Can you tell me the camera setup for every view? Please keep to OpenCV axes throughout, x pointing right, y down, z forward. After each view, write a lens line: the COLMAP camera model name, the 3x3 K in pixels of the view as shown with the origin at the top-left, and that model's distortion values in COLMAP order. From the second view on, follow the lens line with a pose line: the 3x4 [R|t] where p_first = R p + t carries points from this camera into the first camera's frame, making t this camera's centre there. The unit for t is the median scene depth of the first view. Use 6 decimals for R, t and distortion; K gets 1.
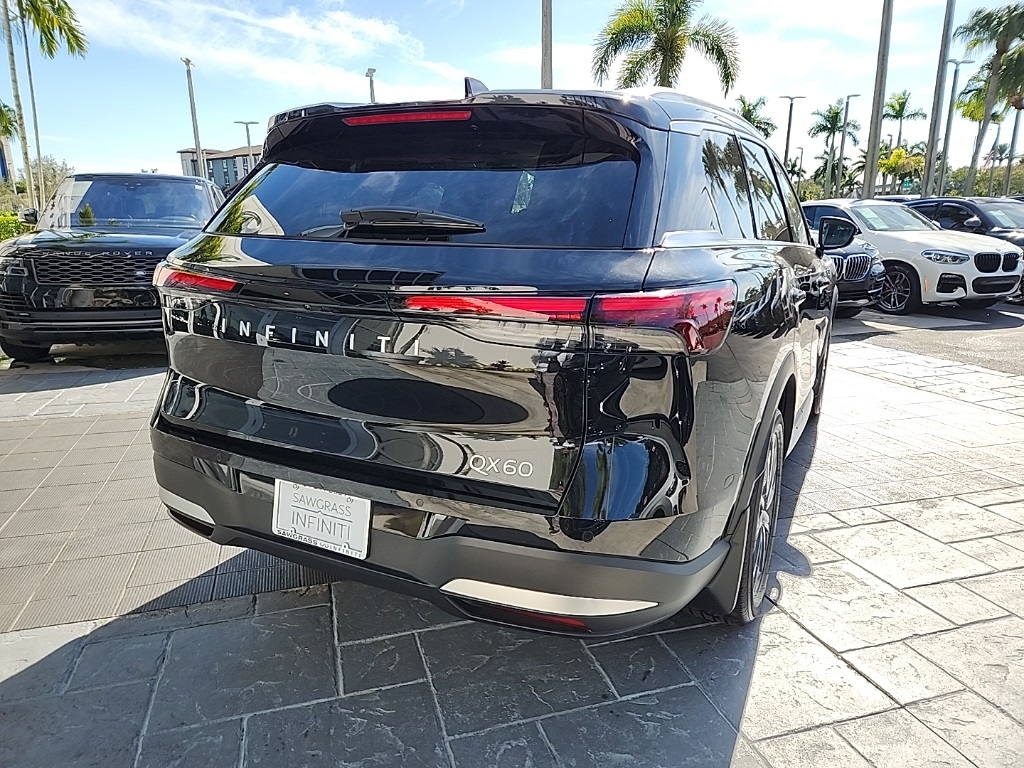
lens RADIAL K [[679.6, 0, 517.0], [0, 679.6, 390.8], [0, 0, 1]] dist [0.065372, -0.057605]
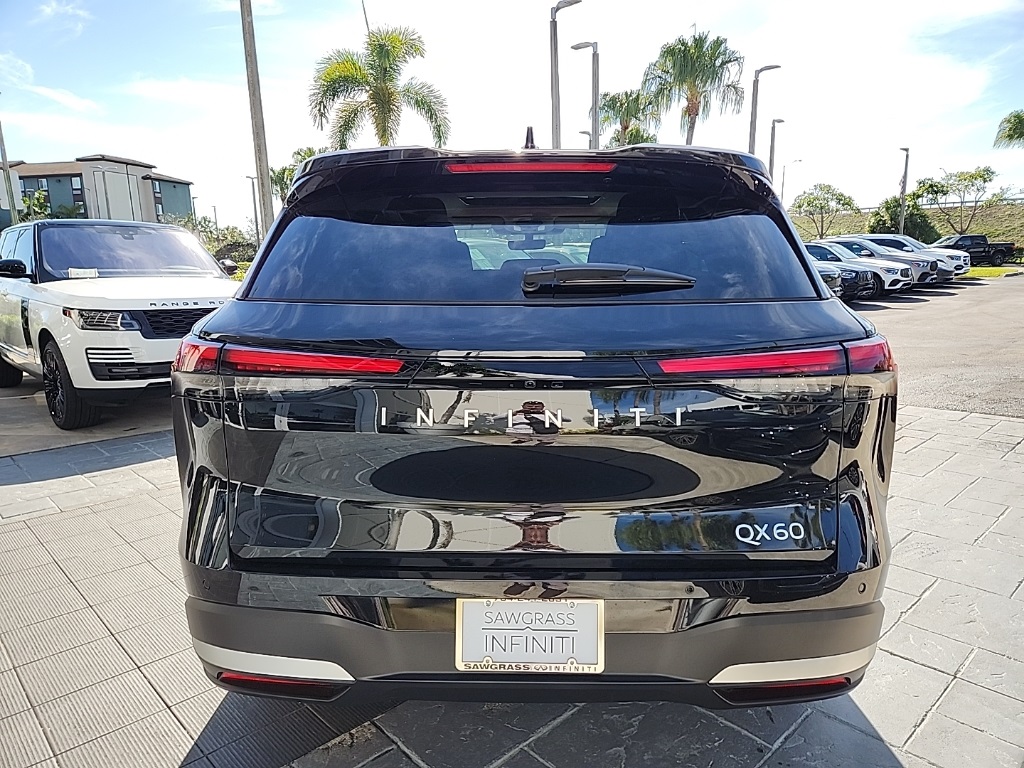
lens RADIAL K [[680.5, 0, 512.0], [0, 680.5, 384.0], [0, 0, 1]] dist [0.057016, -0.044798]
pose [[0.898910, -0.089757, 0.428840, -0.083409], [0.119887, 0.991825, -0.043710, -0.010651], [-0.421411, 0.090703, 0.902322, 0.031346]]
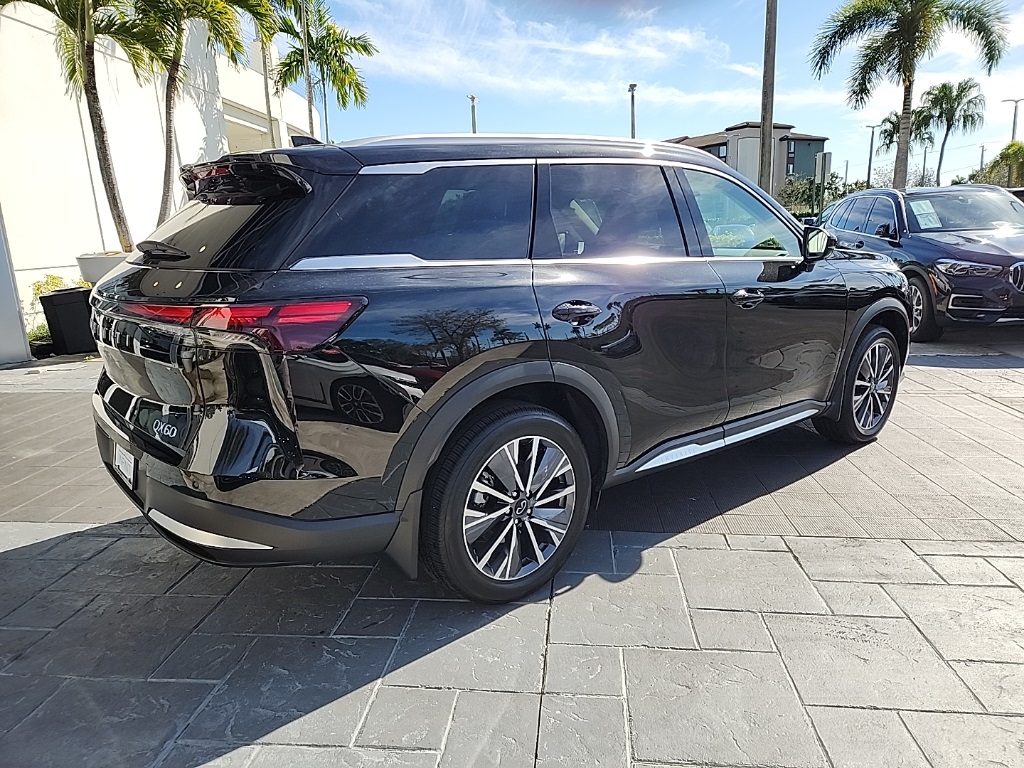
lens RADIAL K [[679.6, 0, 517.0], [0, 679.6, 390.8], [0, 0, 1]] dist [0.065372, -0.057605]
pose [[0.916407, 0.063400, -0.395193, 0.133946], [-0.068434, 0.997655, 0.001362, -0.000899], [0.394353, 0.025796, 0.918597, 0.001227]]
